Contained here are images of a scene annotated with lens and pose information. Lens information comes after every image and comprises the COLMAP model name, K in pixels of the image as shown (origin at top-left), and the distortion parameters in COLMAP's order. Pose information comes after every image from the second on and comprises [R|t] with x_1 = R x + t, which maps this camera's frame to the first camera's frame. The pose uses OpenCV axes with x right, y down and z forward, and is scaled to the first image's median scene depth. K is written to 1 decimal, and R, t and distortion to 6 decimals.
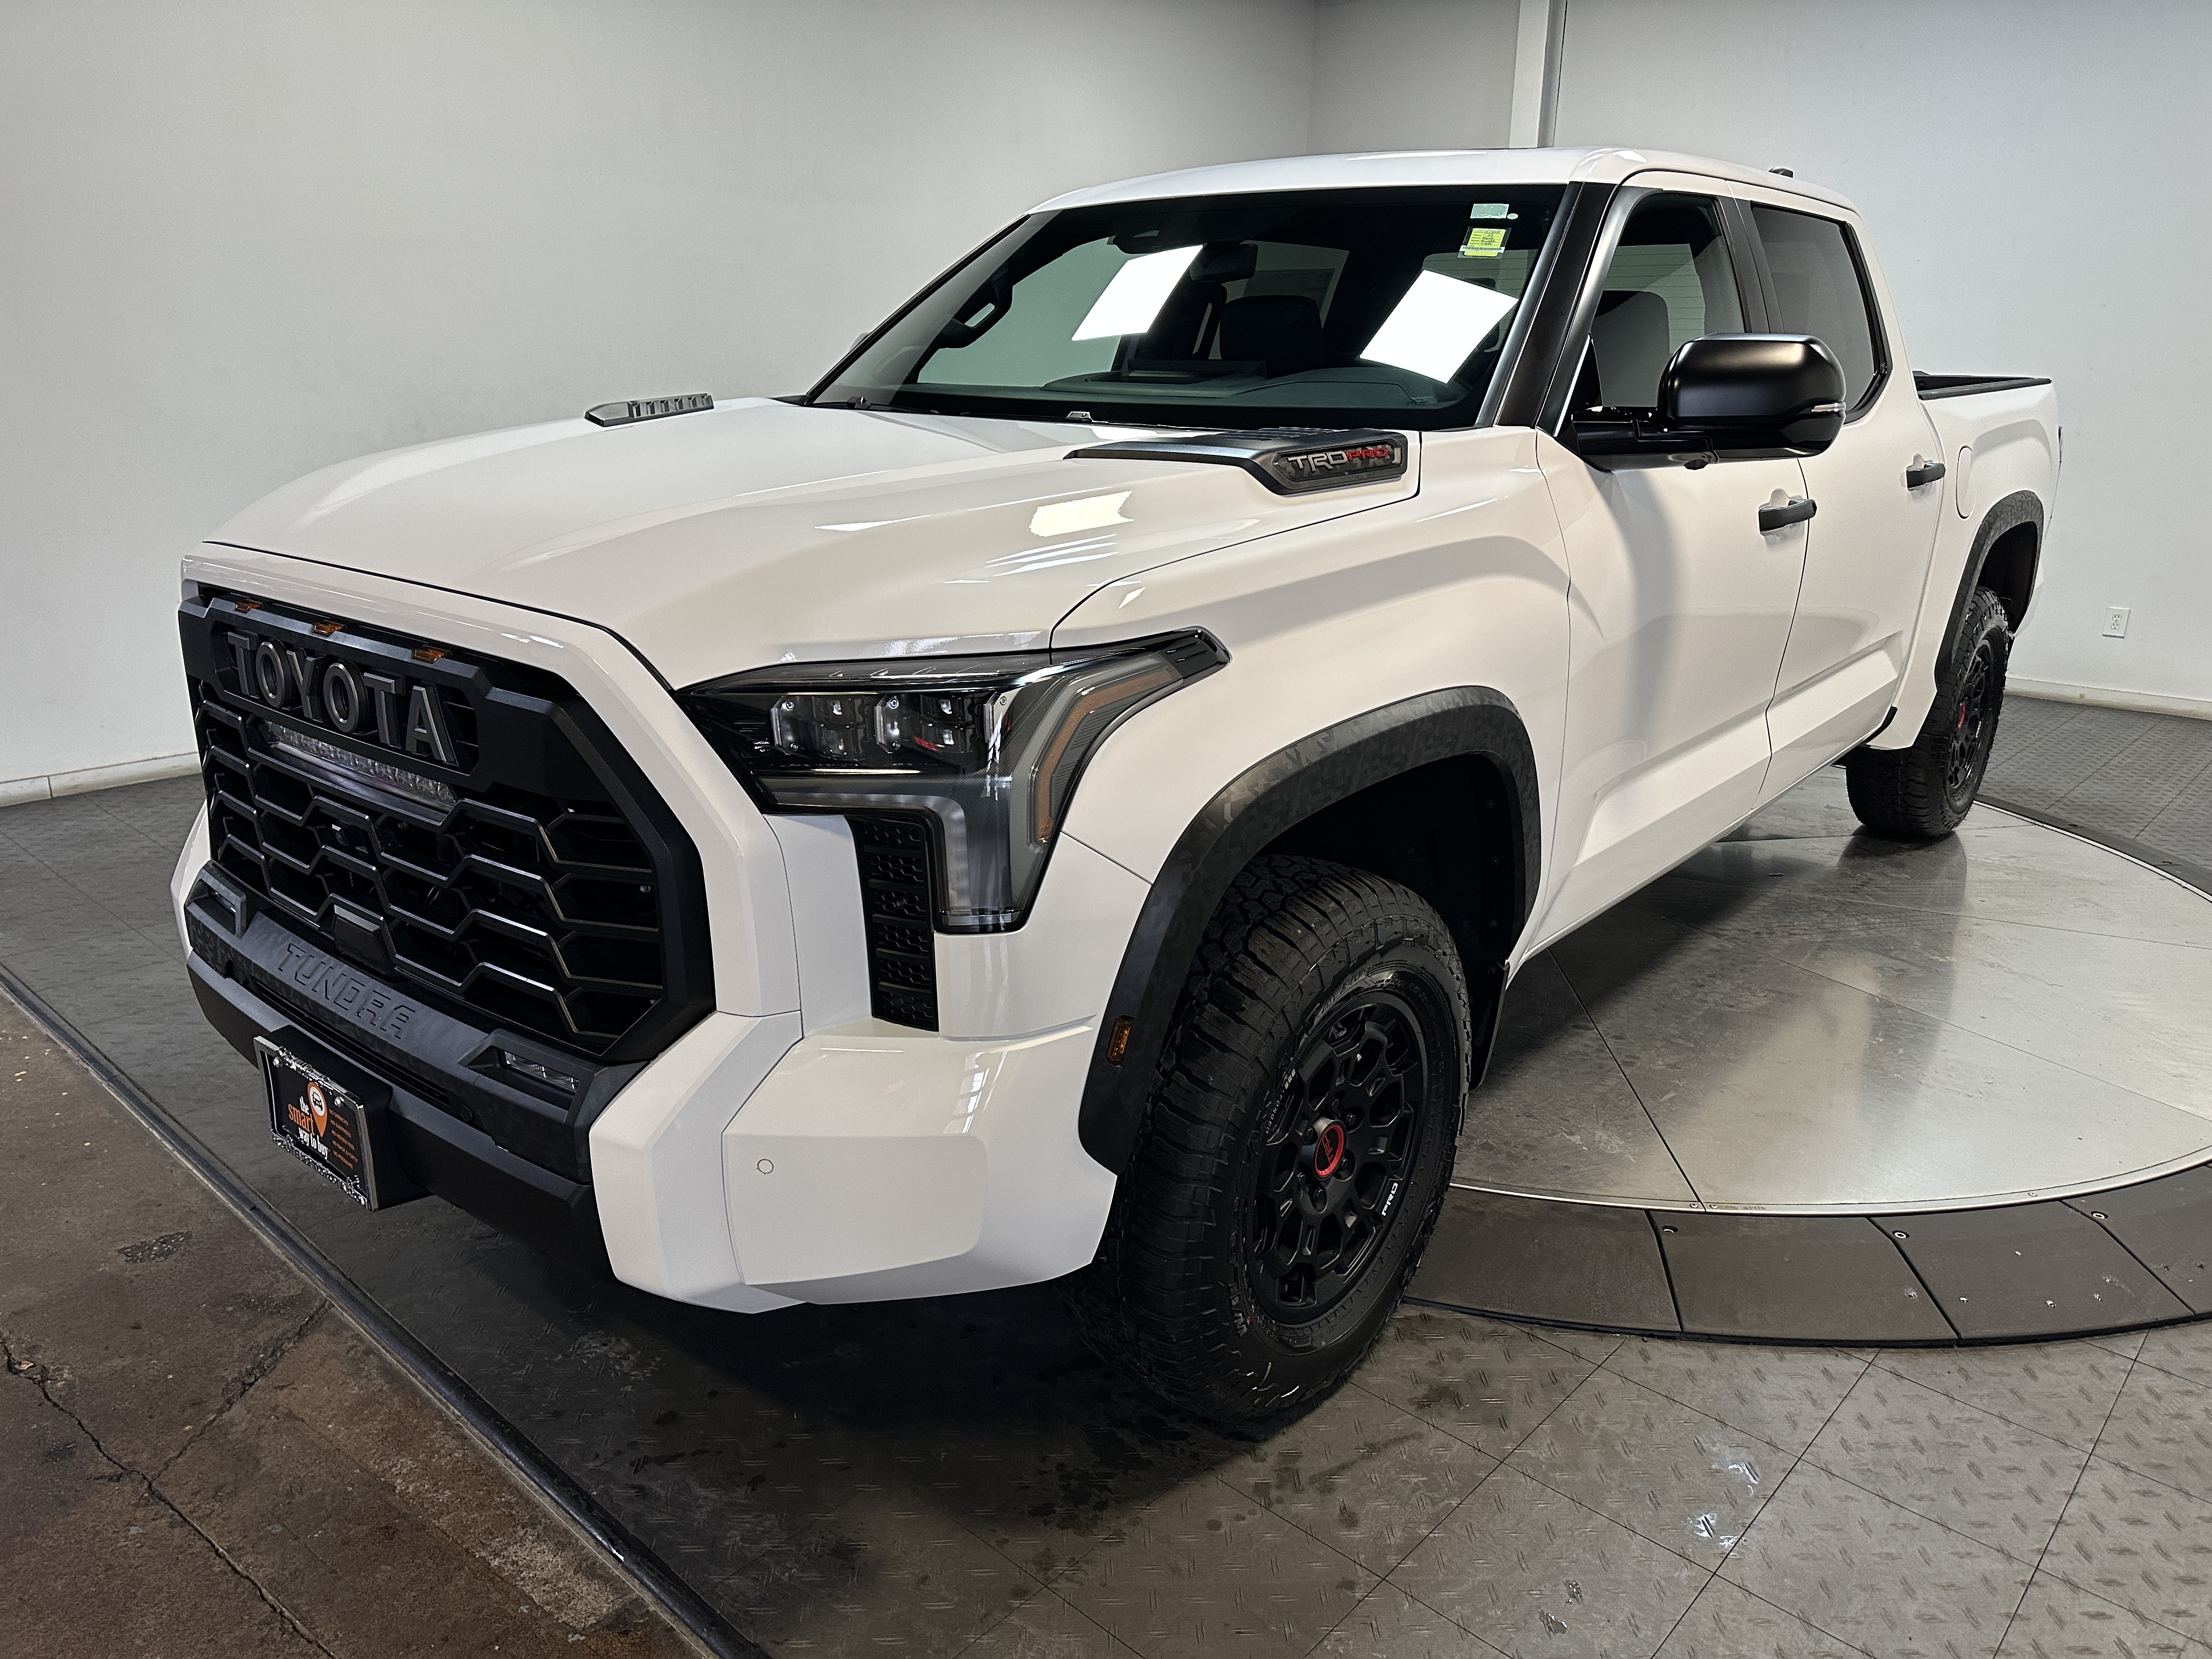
lens RADIAL K [[1582.7, 0, 1116.3], [0, 1582.7, 819.4], [0, 0, 1]] dist [0.065020, -0.069963]
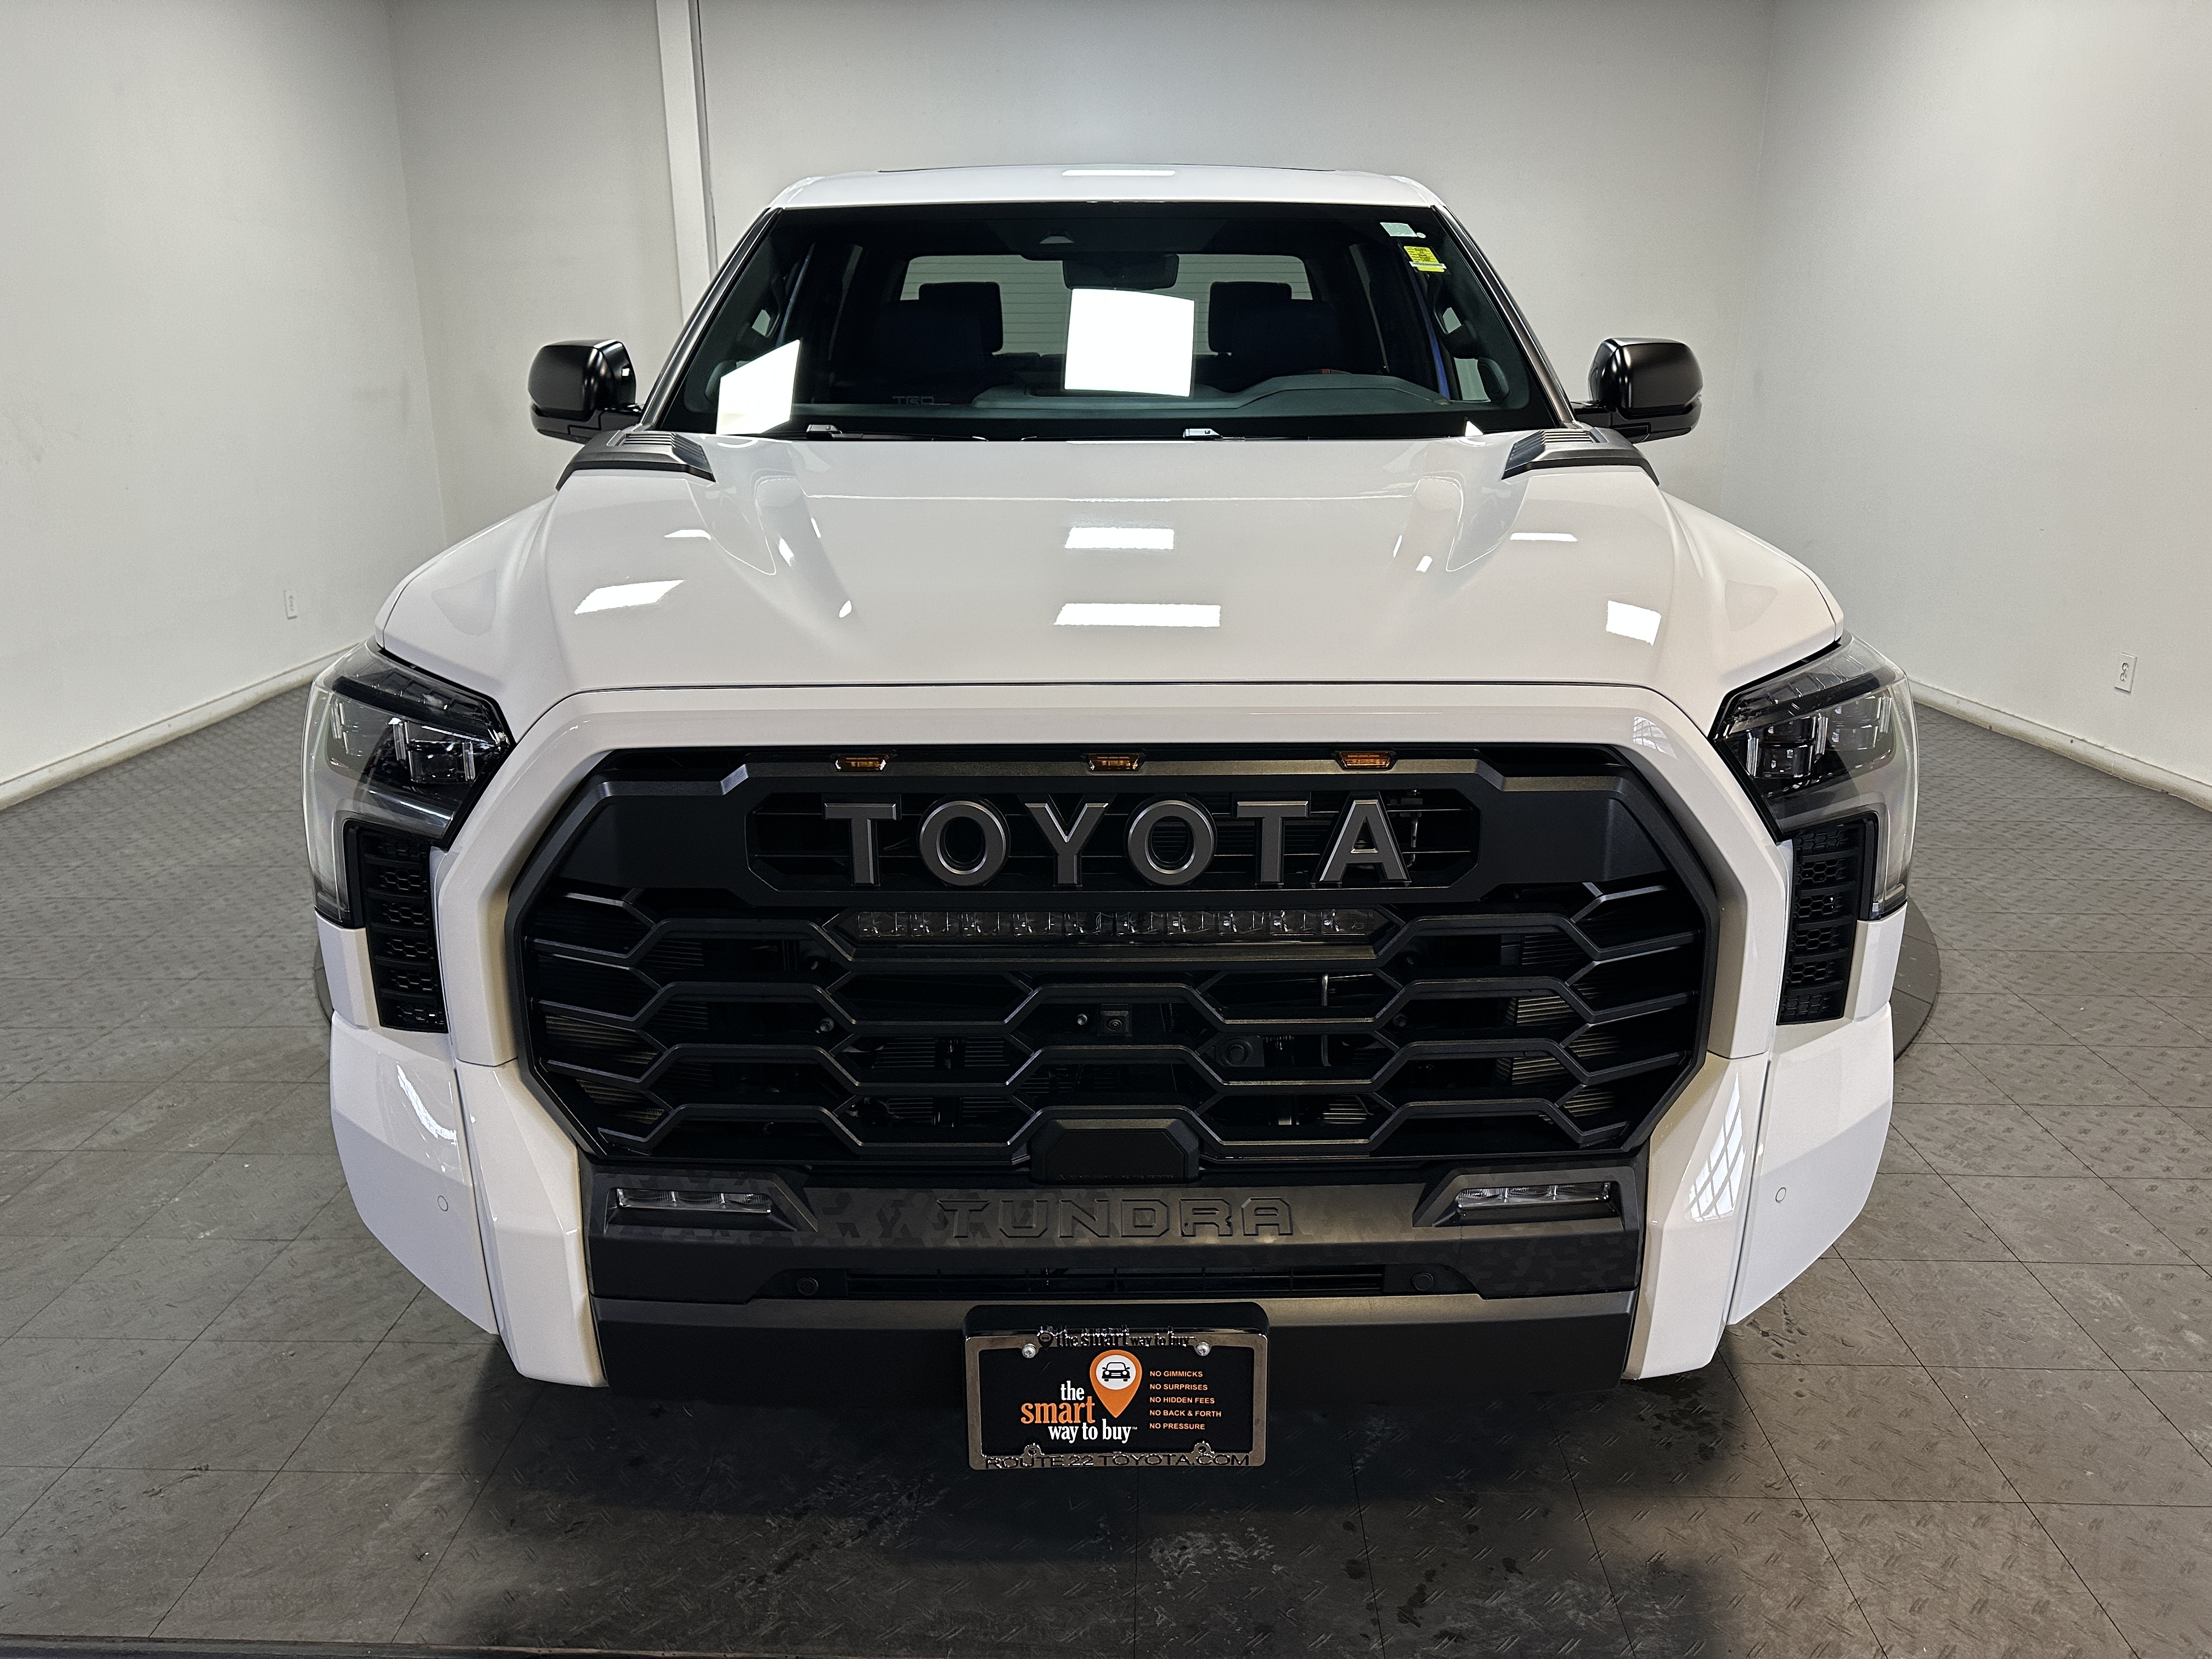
lens RADIAL K [[1539.1, 0, 1106.0], [0, 1539.1, 829.5], [0, 0, 1]] dist [0.108692, -0.153152]
pose [[0.749205, -0.203225, 0.630390, -0.836118], [0.194261, 0.977330, 0.084197, -0.128259], [-0.633210, 0.059379, 0.771699, 0.380142]]
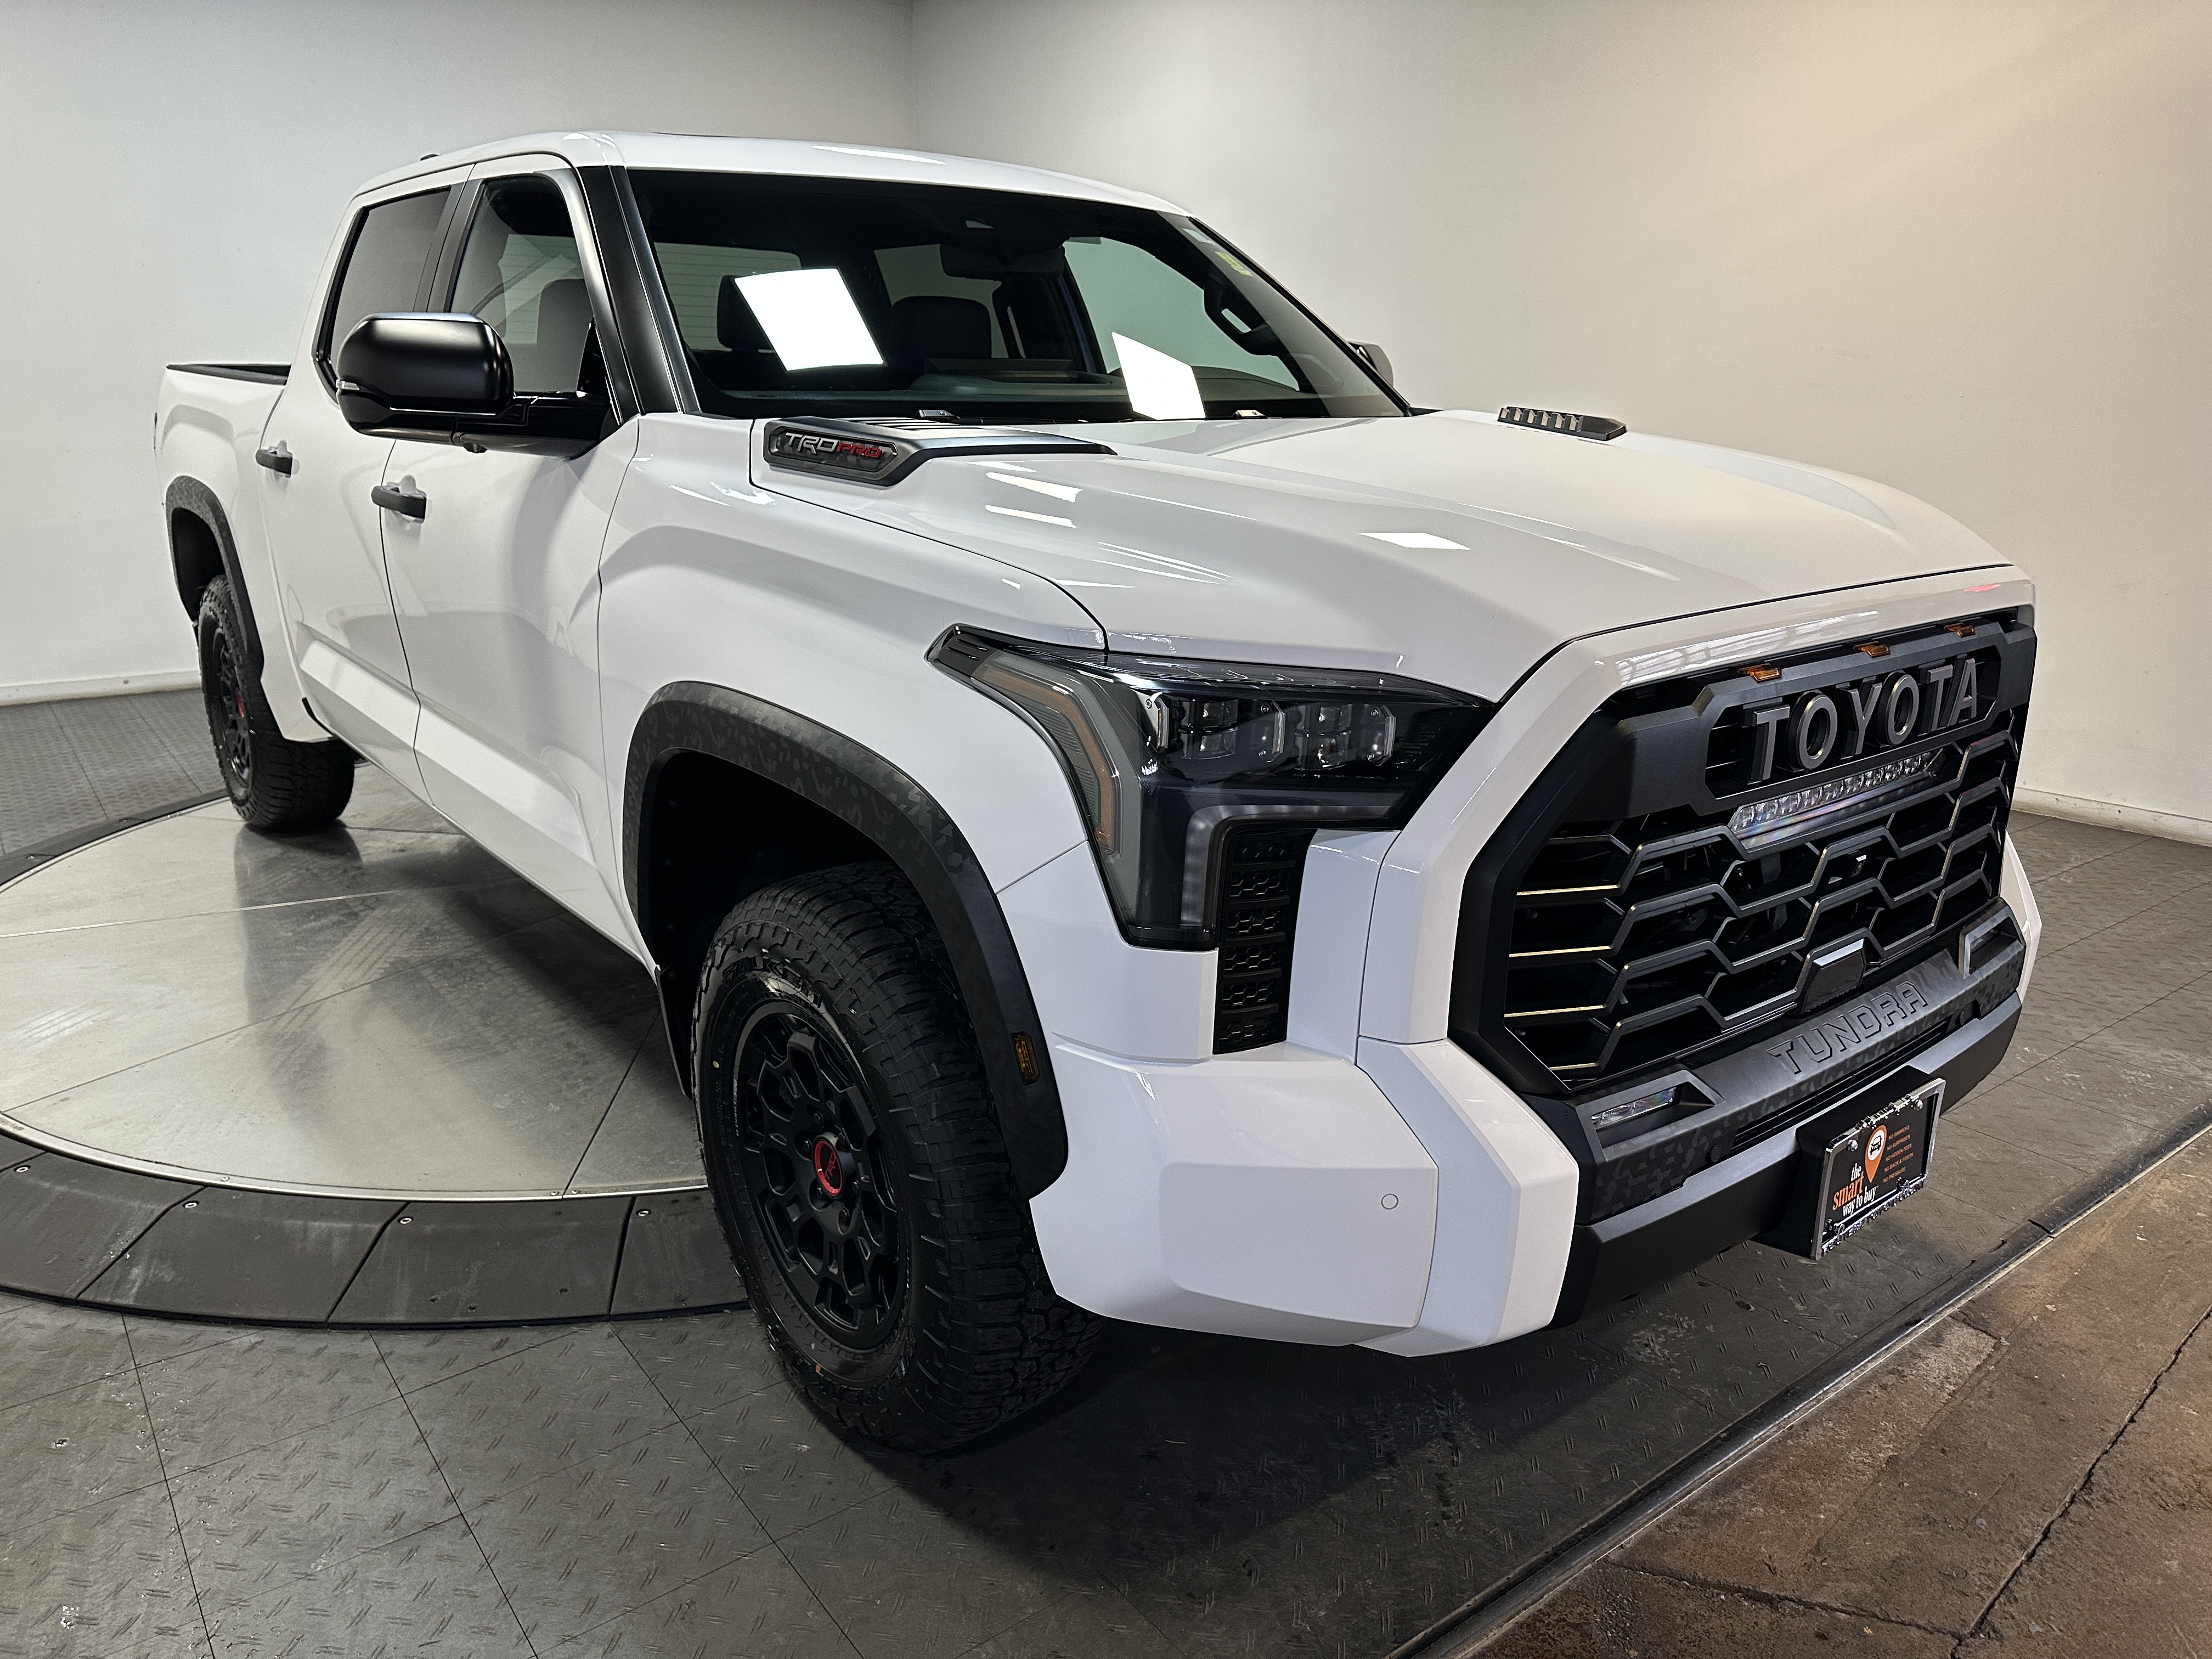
lens RADIAL K [[1570.2, 0, 1106.0], [0, 1570.2, 829.5], [0, 0, 1]] dist [0.116206, -0.170820]
pose [[0.167972, -0.289324, 0.942378, -1.278908], [0.269789, 0.932956, 0.238343, -0.313321], [-0.948156, 0.214208, 0.234767, 1.063078]]
